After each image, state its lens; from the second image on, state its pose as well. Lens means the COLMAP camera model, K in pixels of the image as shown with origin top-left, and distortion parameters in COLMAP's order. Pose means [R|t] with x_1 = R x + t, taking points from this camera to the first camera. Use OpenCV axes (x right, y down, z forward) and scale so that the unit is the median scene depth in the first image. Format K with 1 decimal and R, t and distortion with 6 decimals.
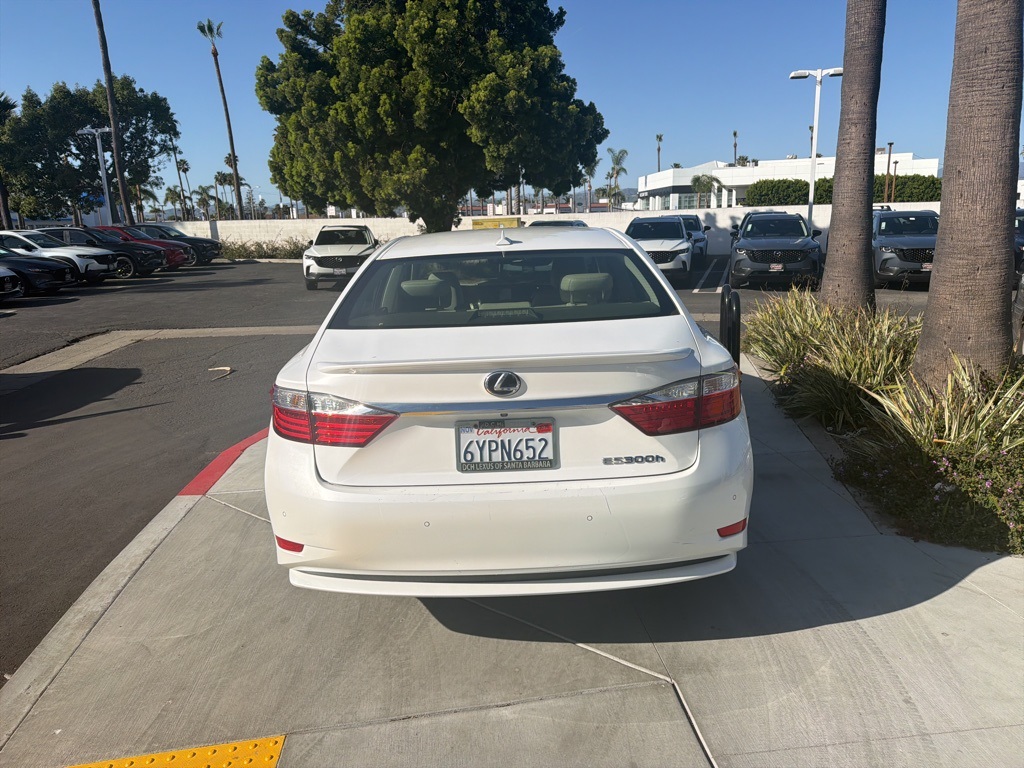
lens RADIAL K [[718.7, 0, 510.6], [0, 718.7, 382.0], [0, 0, 1]] dist [0.030501, -0.044863]
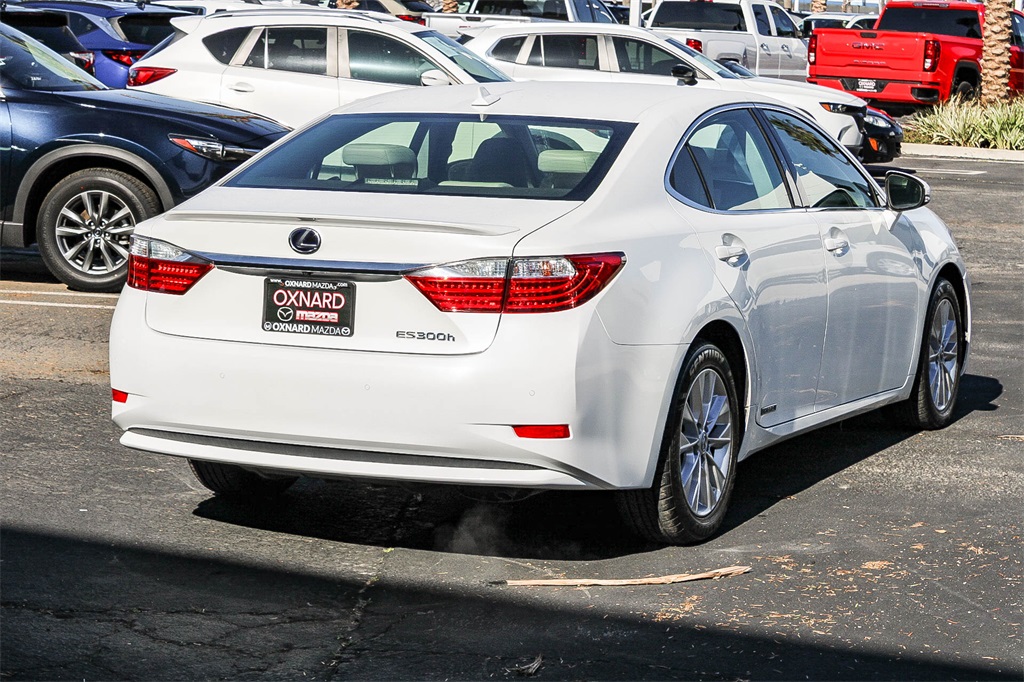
lens RADIAL K [[2382.5, 0, 508.3], [0, 2382.5, 348.3], [0, 0, 1]] dist [-0.049656, 0.000000]
pose [[0.904417, 0.106763, -0.413076, 0.213594], [-0.141232, 0.988517, -0.053733, 0.037889], [0.402596, 0.106936, 0.909110, -0.245165]]
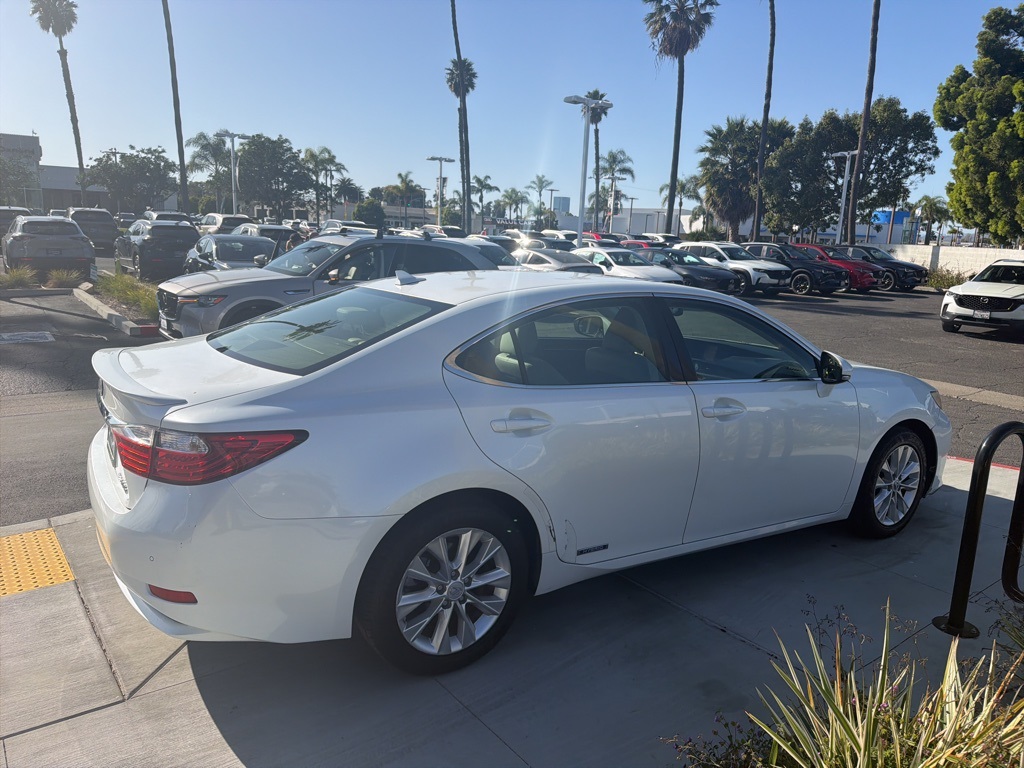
lens RADIAL K [[718.7, 0, 512.2], [0, 718.7, 387.9], [0, 0, 1]] dist [0.030501, -0.044863]
pose [[0.538290, 0.222800, -0.812776, 0.184687], [-0.236075, 0.965674, 0.108364, -0.039677], [0.809020, 0.133545, 0.572410, 0.114093]]
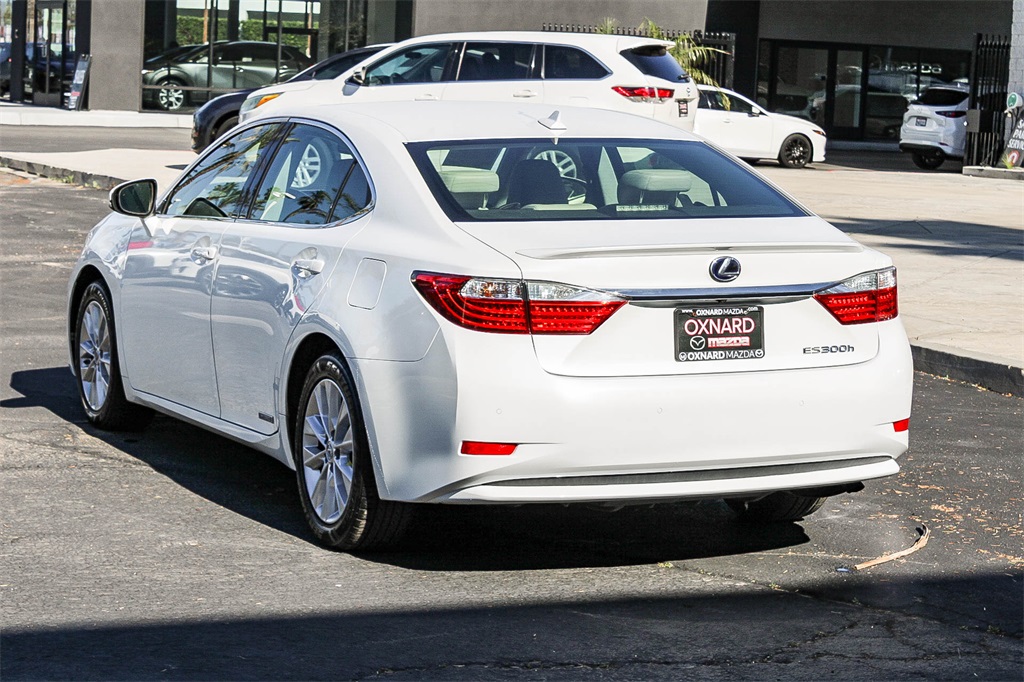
lens RADIAL K [[2382.5, 0, 509.5], [0, 2382.5, 340.8], [0, 0, 1]] dist [-0.049656, 0.000000]
pose [[0.905359, 0.009516, 0.424541, -0.226516], [0.033533, 0.995025, -0.093814, 0.054073], [-0.423322, 0.099172, 0.900535, -0.249340]]
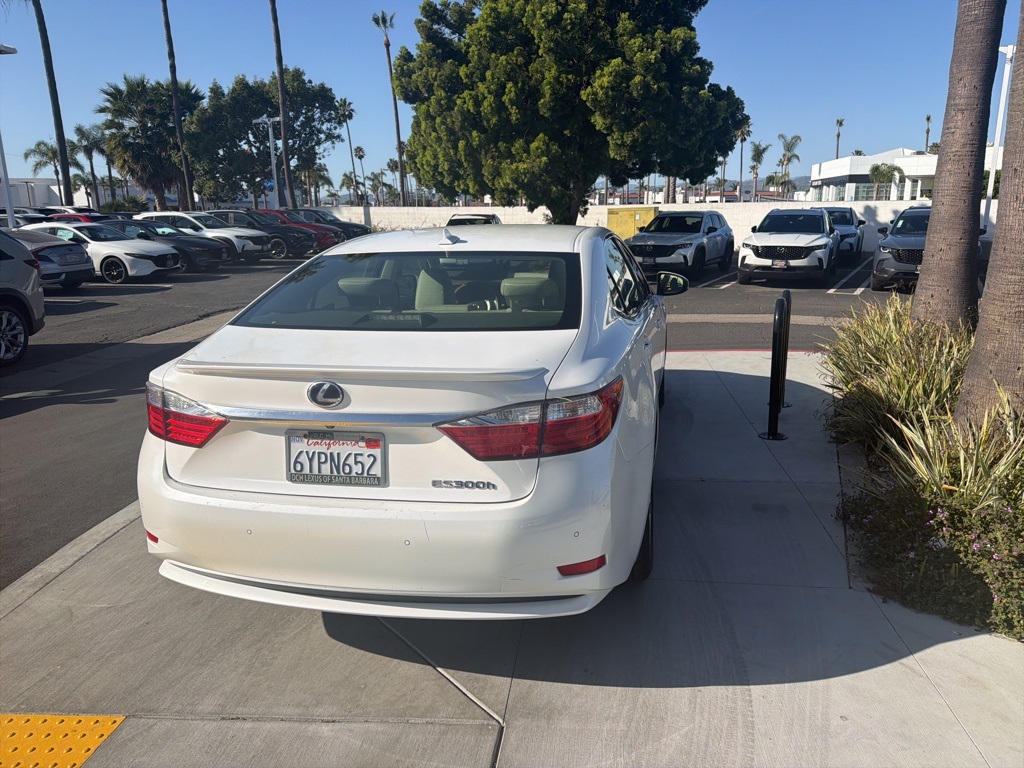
lens RADIAL K [[718.7, 0, 516.0], [0, 718.7, 389.5], [0, 0, 1]] dist [0.030501, -0.044863]
pose [[0.978176, 0.066159, -0.196962, 0.056619], [-0.061008, 0.997621, 0.032111, -0.006749], [0.198617, -0.019393, 0.979885, 0.014057]]
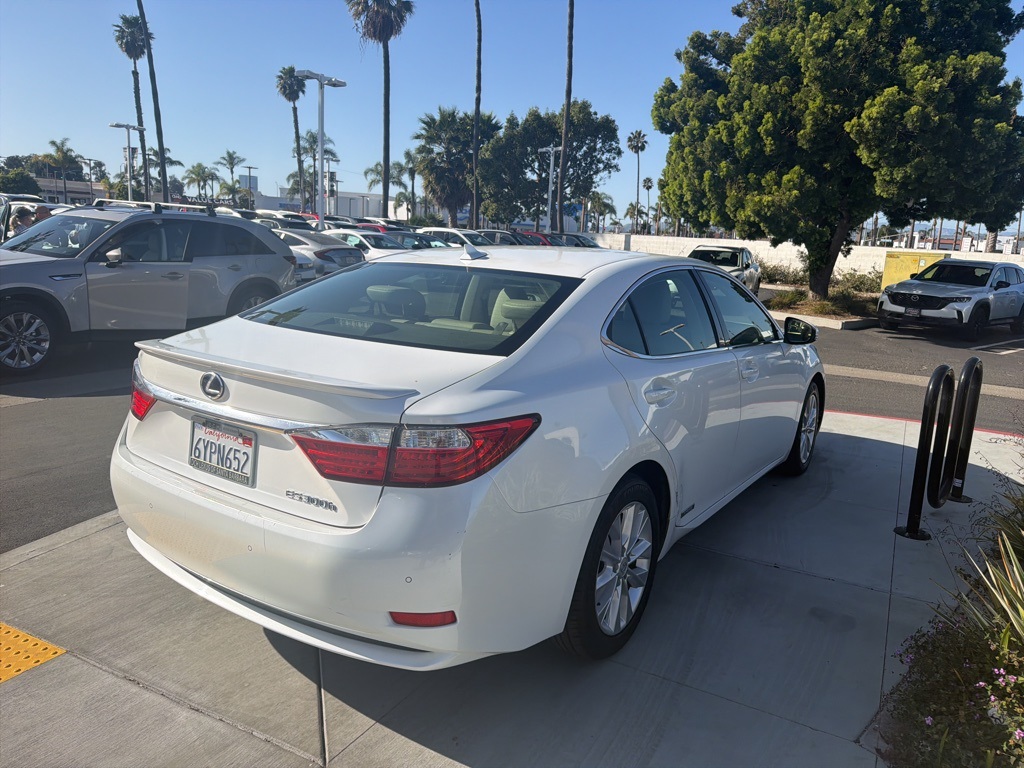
lens RADIAL K [[718.7, 0, 518.2], [0, 718.7, 378.6], [0, 0, 1]] dist [0.030501, -0.044863]
pose [[0.830278, 0.180828, -0.527200, 0.112798], [-0.197084, 0.980048, 0.025770, -0.015253], [0.521341, 0.082507, 0.849350, 0.050443]]
